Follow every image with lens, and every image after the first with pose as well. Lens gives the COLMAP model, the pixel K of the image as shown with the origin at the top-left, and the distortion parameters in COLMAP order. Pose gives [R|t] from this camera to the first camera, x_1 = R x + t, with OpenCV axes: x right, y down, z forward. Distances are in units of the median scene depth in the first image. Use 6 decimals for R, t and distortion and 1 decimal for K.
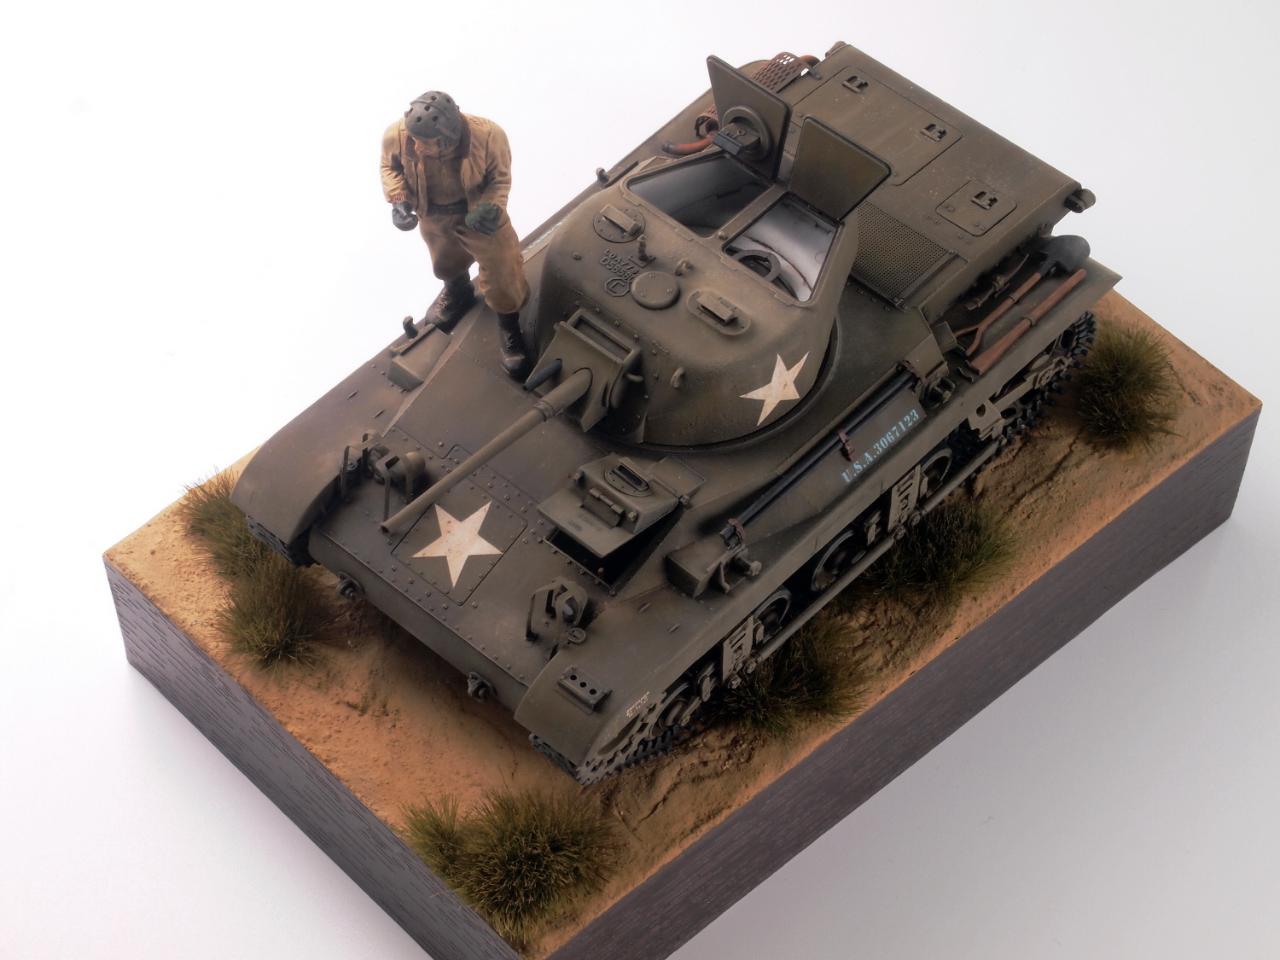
lens RADIAL K [[3167.1, 0, 640.0], [0, 3167.1, 480.0], [0, 0, 1]] dist [0.031007, 0.277318]
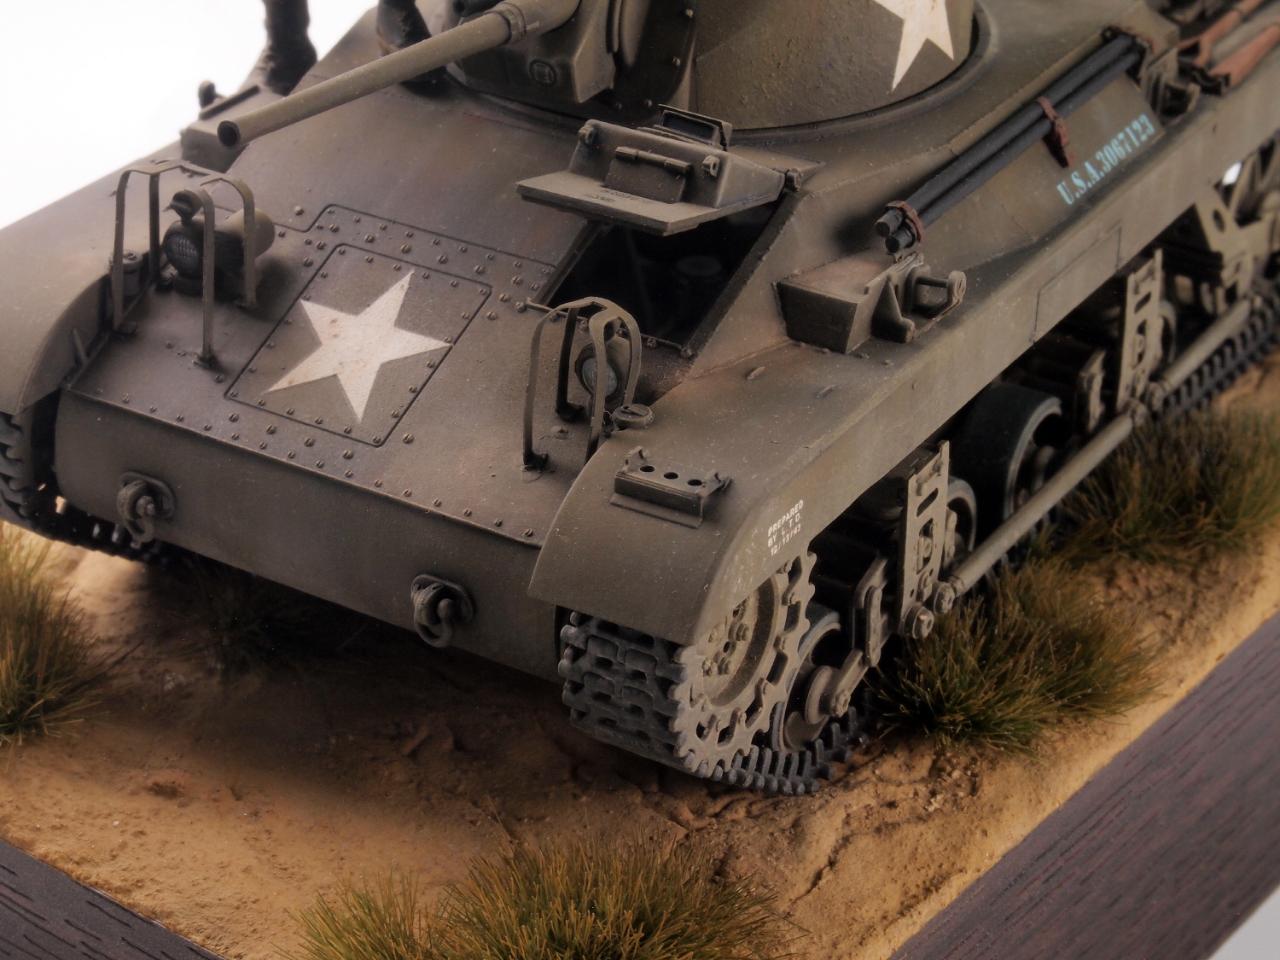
lens RADIAL K [[2840.9, 0, 472.4], [0, 2840.9, 479.6], [0, 0, 1]] dist [-0.027894, -0.046436]
pose [[0.989007, -0.097332, 0.111321, -0.089064], [0.137872, 0.879095, -0.456272, 0.239777], [-0.053452, 0.466604, 0.882850, 0.594377]]
